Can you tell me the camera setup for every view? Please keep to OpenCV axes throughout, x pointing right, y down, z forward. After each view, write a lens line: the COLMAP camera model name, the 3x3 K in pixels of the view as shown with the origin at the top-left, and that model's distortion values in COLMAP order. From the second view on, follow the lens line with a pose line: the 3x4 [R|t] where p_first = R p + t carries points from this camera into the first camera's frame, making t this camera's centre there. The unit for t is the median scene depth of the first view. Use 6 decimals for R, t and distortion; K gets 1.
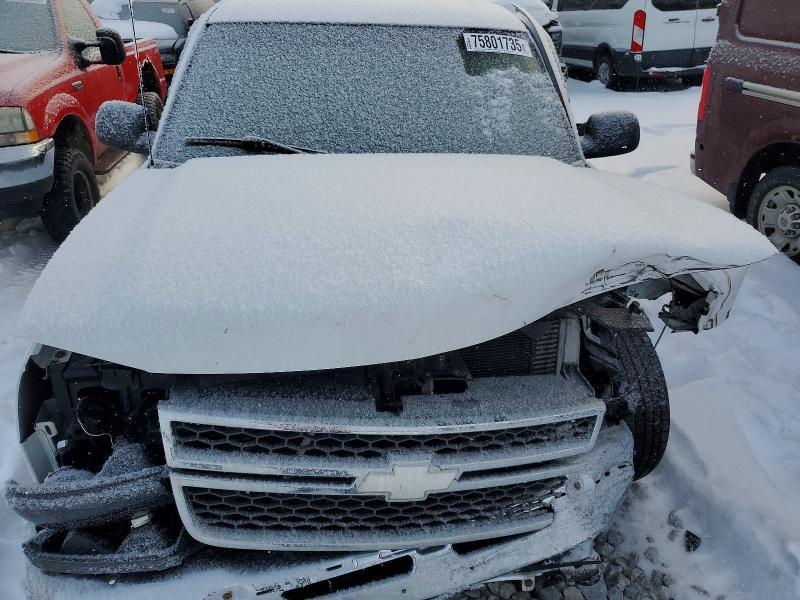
lens RADIAL K [[637.2, 0, 400.0], [0, 637.2, 300.0], [0, 0, 1]] dist [-0.003828, 0.045674]
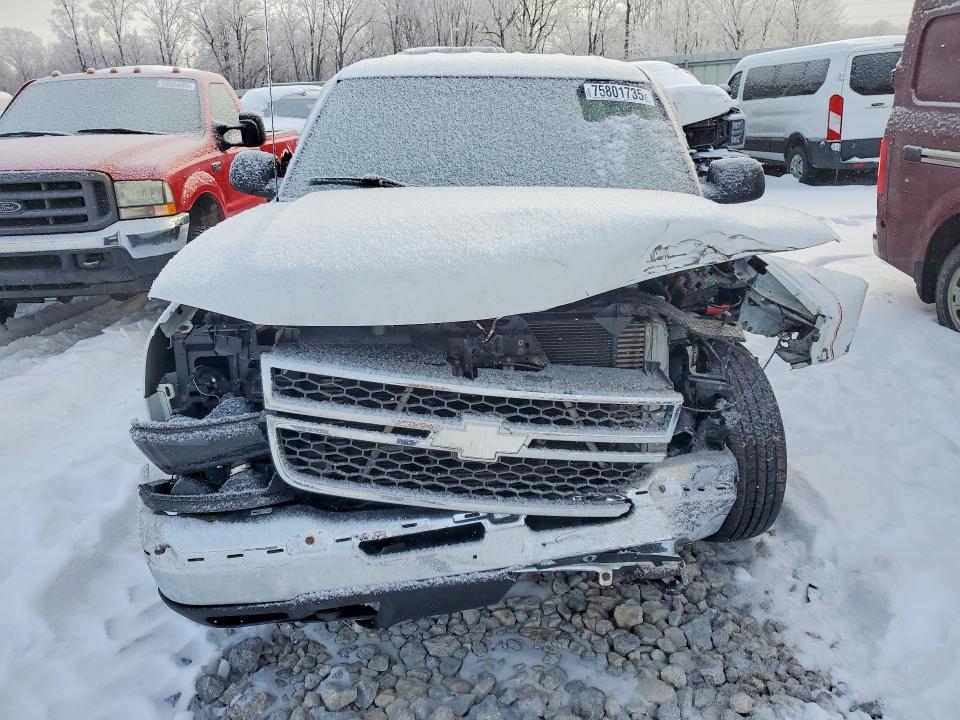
lens RADIAL K [[774.6, 0, 480.0], [0, 774.6, 360.0], [0, 0, 1]] dist [0.025357, 0.002105]
pose [[0.992227, 0.022640, -0.122360, 0.138468], [-0.038254, 0.991190, -0.126805, 0.254232], [0.118412, 0.130500, 0.984352, -0.248283]]
